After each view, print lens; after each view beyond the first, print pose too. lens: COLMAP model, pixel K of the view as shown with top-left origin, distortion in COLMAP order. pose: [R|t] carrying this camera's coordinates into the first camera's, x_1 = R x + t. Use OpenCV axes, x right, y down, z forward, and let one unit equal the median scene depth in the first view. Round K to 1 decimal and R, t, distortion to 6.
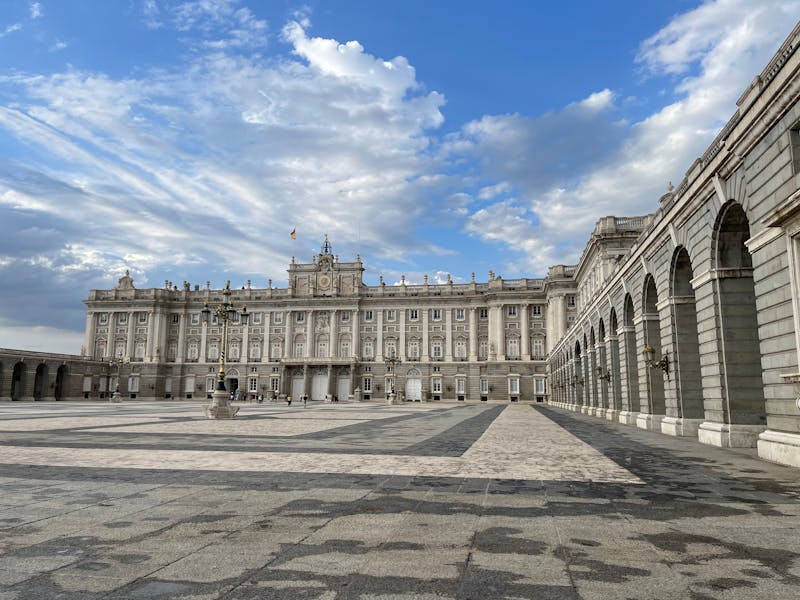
lens RADIAL K [[615.8, 0, 400.0], [0, 615.8, 300.0], [0, 0, 1]] dist [0.060918, -0.002107]
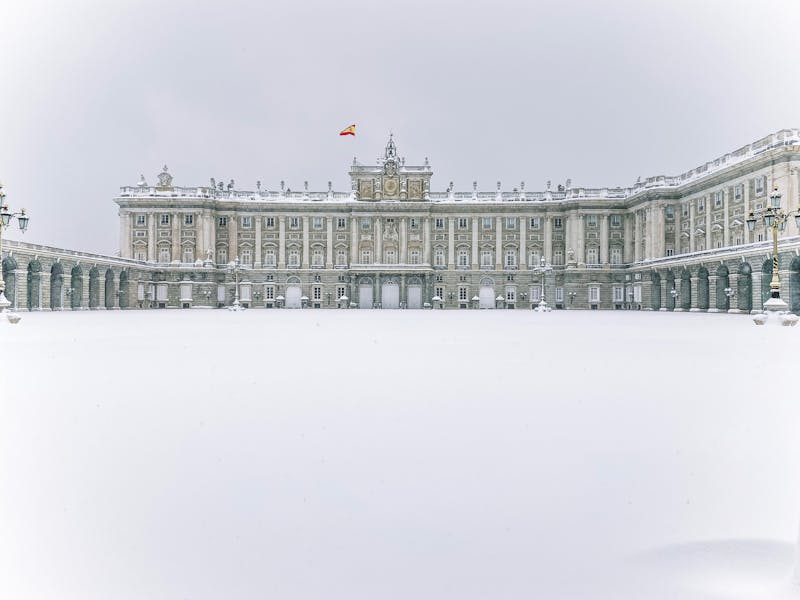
lens RADIAL K [[615.8, 0, 400.0], [0, 615.8, 300.0], [0, 0, 1]] dist [0.060918, -0.002107]
pose [[0.979909, -0.005245, 0.199375, -0.306680], [-0.024363, 0.989020, 0.145759, 0.005001], [-0.197950, -0.147688, 0.969022, 0.051432]]
